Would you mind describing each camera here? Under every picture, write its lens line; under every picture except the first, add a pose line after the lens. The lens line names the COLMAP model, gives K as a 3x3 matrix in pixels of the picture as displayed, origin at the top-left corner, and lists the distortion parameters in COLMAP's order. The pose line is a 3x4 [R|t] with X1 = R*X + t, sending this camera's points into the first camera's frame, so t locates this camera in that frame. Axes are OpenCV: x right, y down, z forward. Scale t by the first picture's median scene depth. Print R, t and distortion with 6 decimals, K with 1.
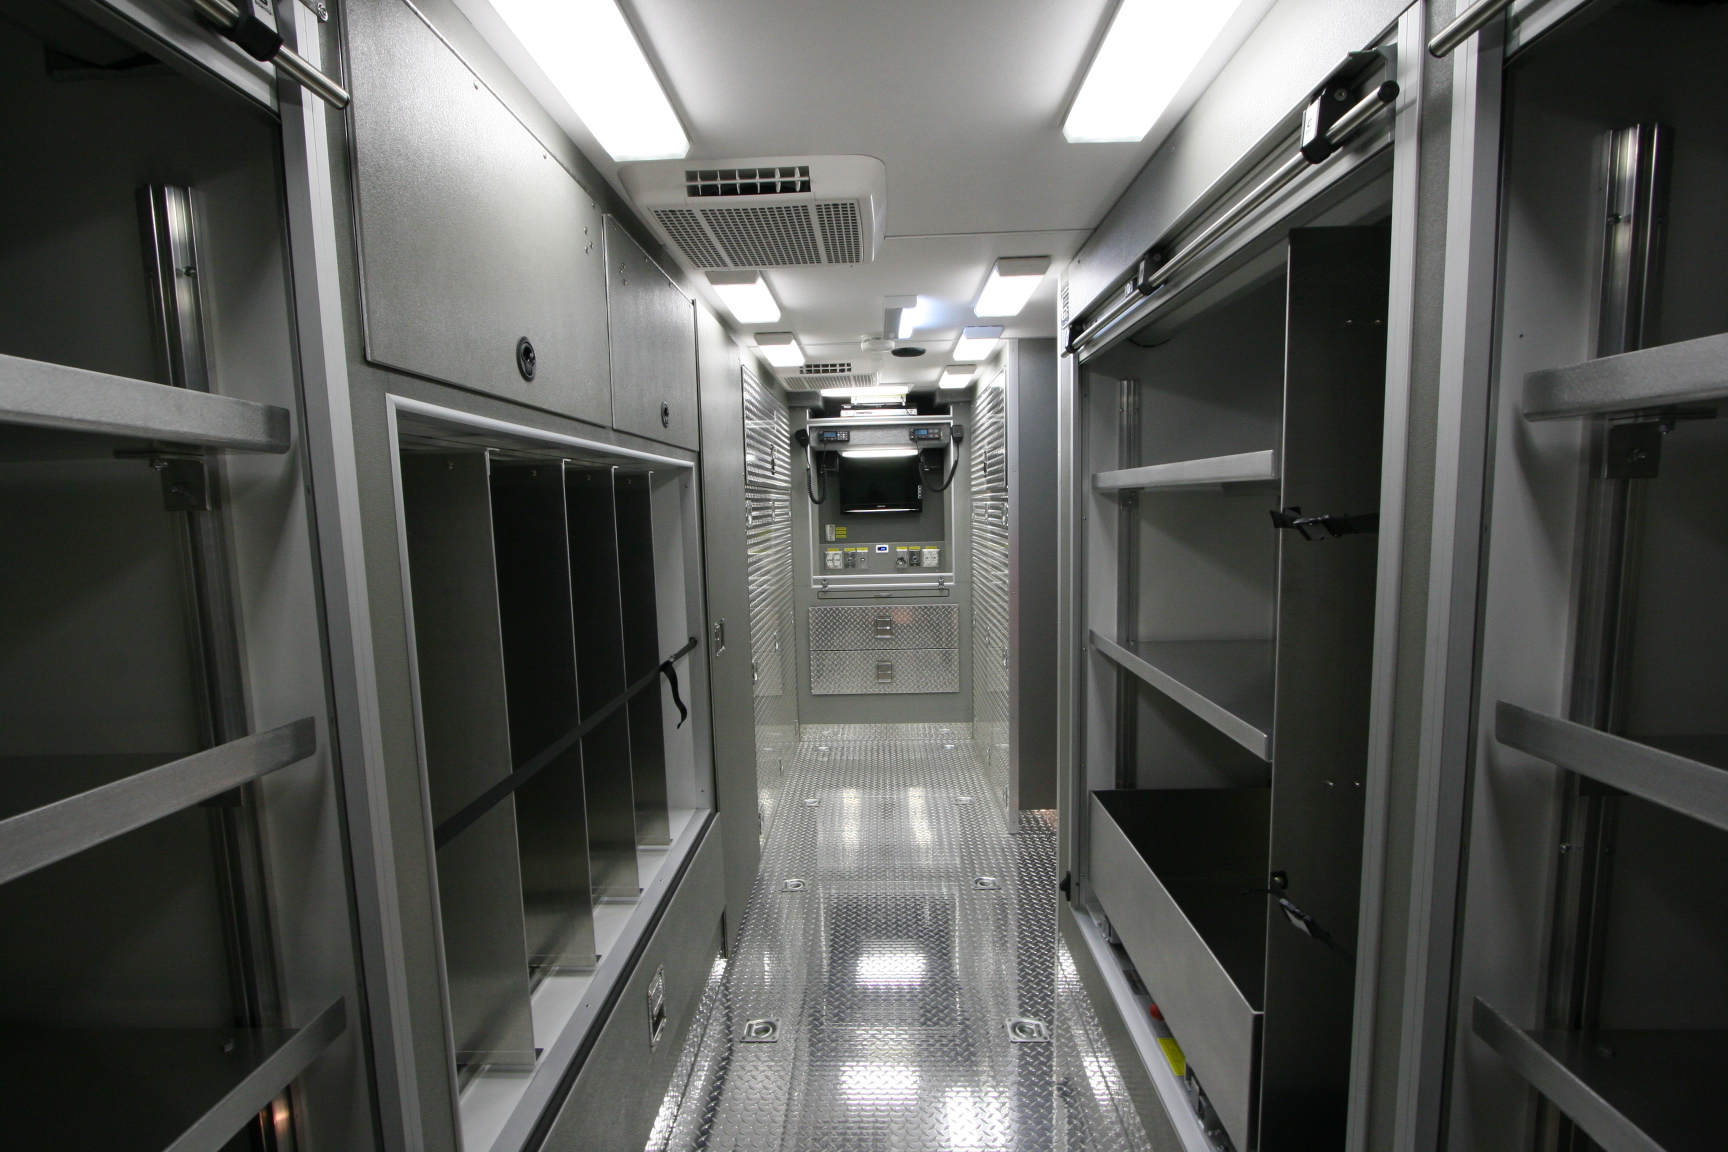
lens RADIAL K [[790.0, 0, 854.2], [0, 790.0, 590.7], [0, 0, 1]] dist [-0.016850, 0.001608]
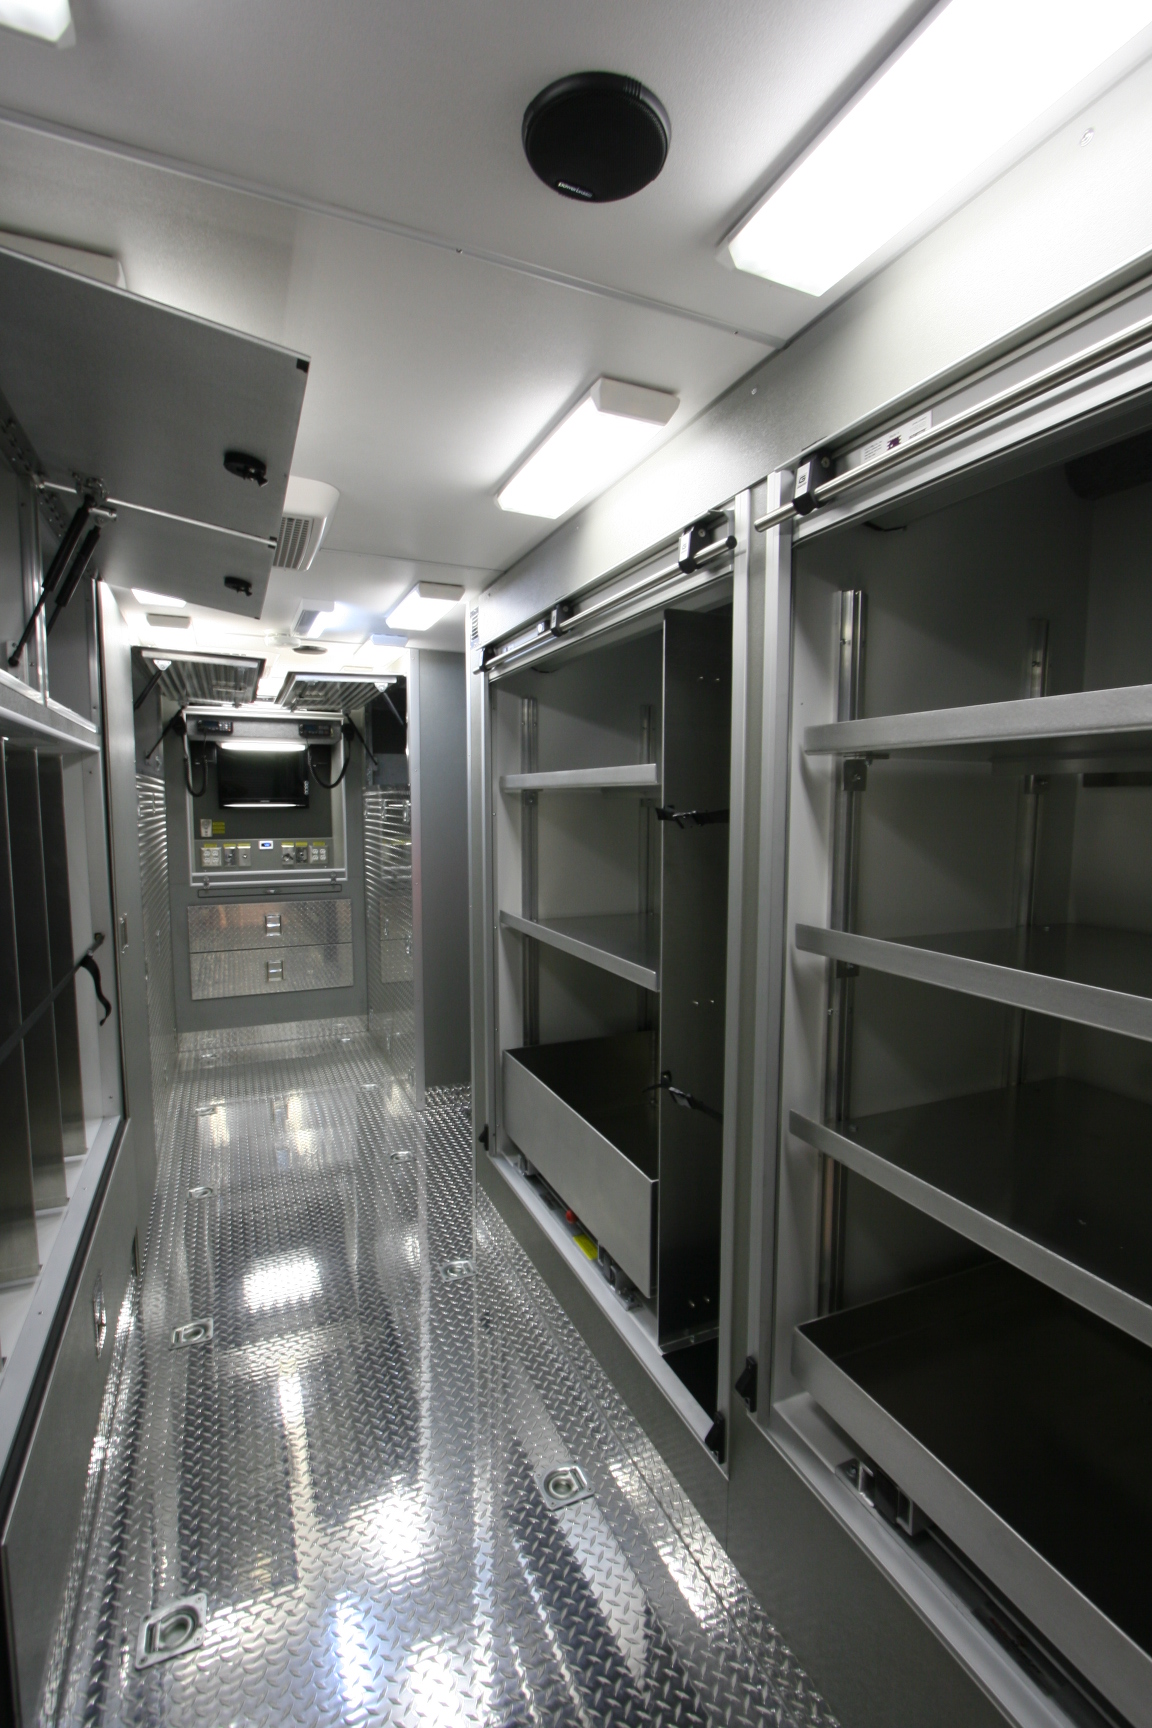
lens RADIAL K [[790.0, 0, 590.2], [0, 790.0, 873.8], [0, 0, 1]] dist [-0.016850, 0.001608]
pose [[0.894674, -0.012894, 0.446534, -0.150495], [0.022708, 0.999604, -0.016634, 0.026797], [-0.446142, 0.025022, 0.894612, -0.145927]]
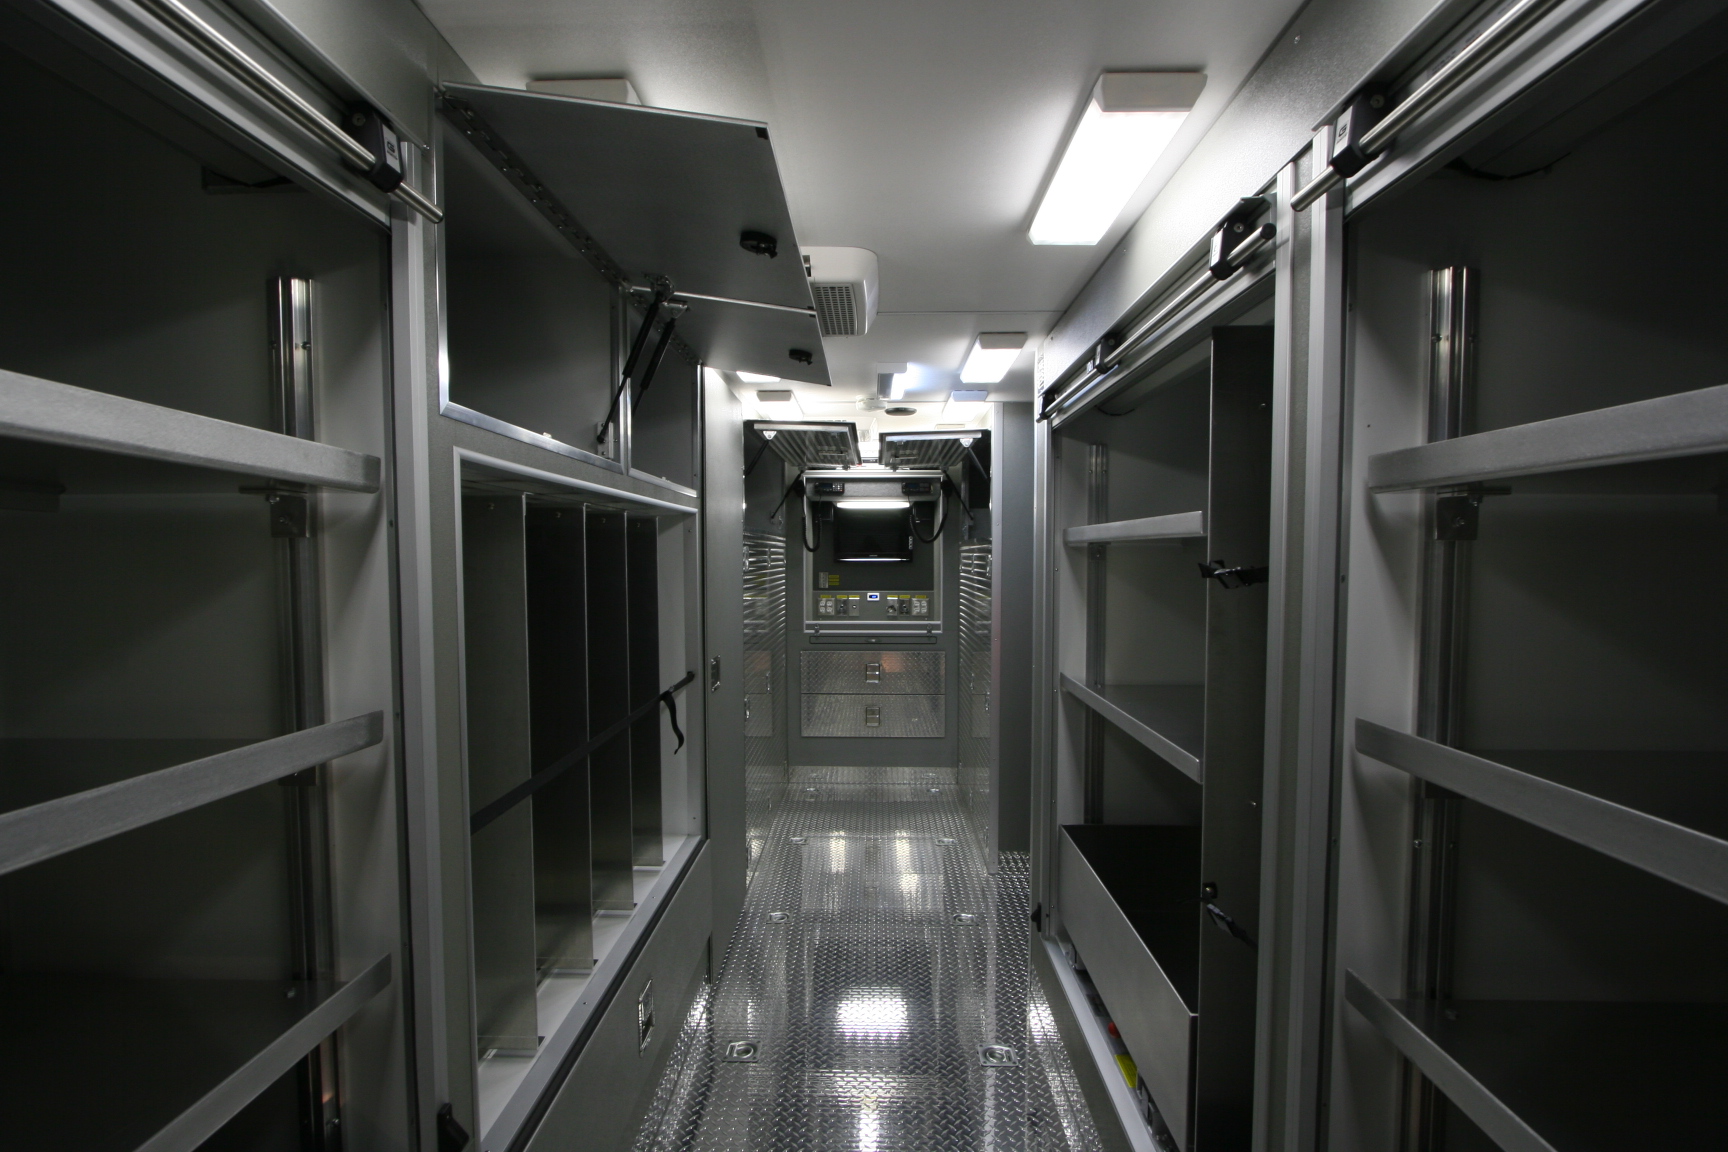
lens RADIAL K [[790.0, 0, 857.5], [0, 790.0, 592.4], [0, 0, 1]] dist [-0.016850, 0.001608]
pose [[0.999639, 0.024516, 0.010999, 0.010704], [-0.023798, 0.997836, -0.061291, 0.018892], [-0.012478, 0.061007, 0.998059, -0.114933]]
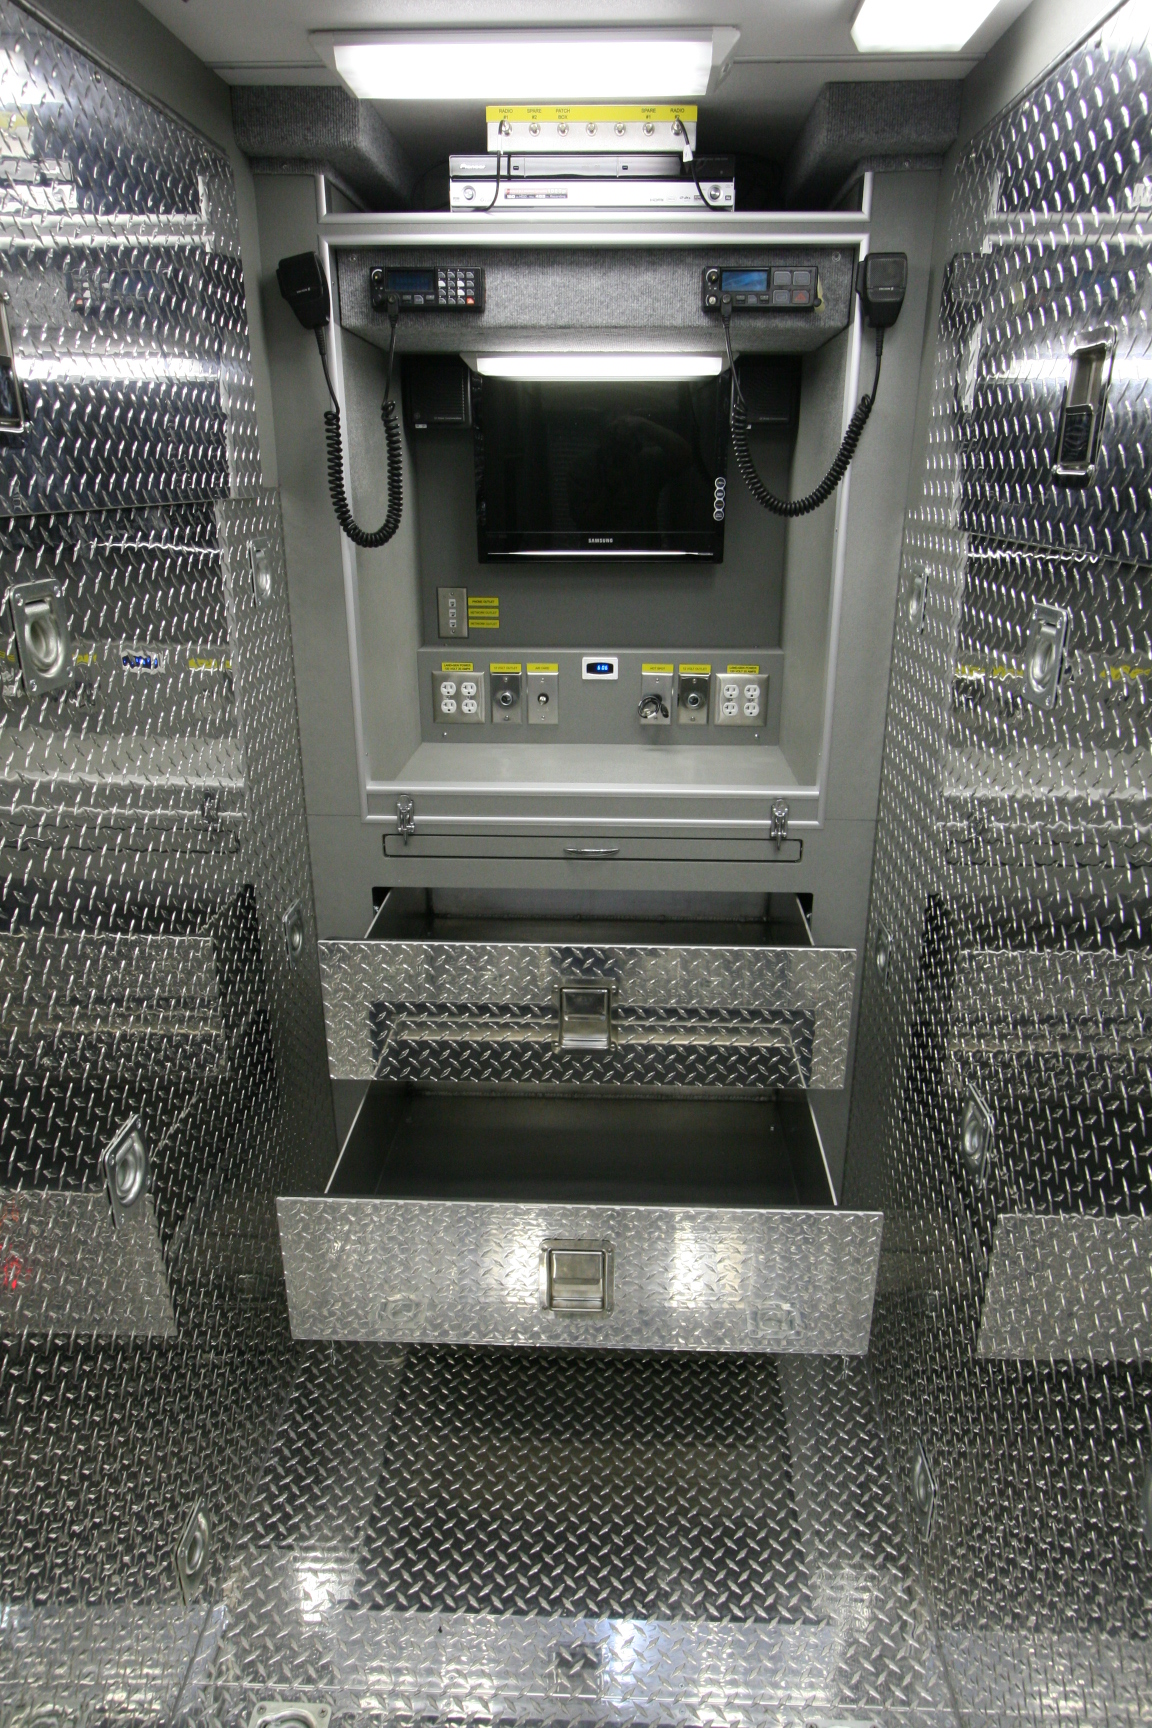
lens RADIAL K [[1132.7, 0, 578.2], [0, 1132.7, 869.5], [0, 0, 1]] dist [0.009299, 0.002160]
pose [[0.999593, 0.028500, -0.001106, 0.106617], [-0.027507, 0.973594, 0.226623, -0.291341], [0.007536, -0.226500, 0.973982, 1.842147]]
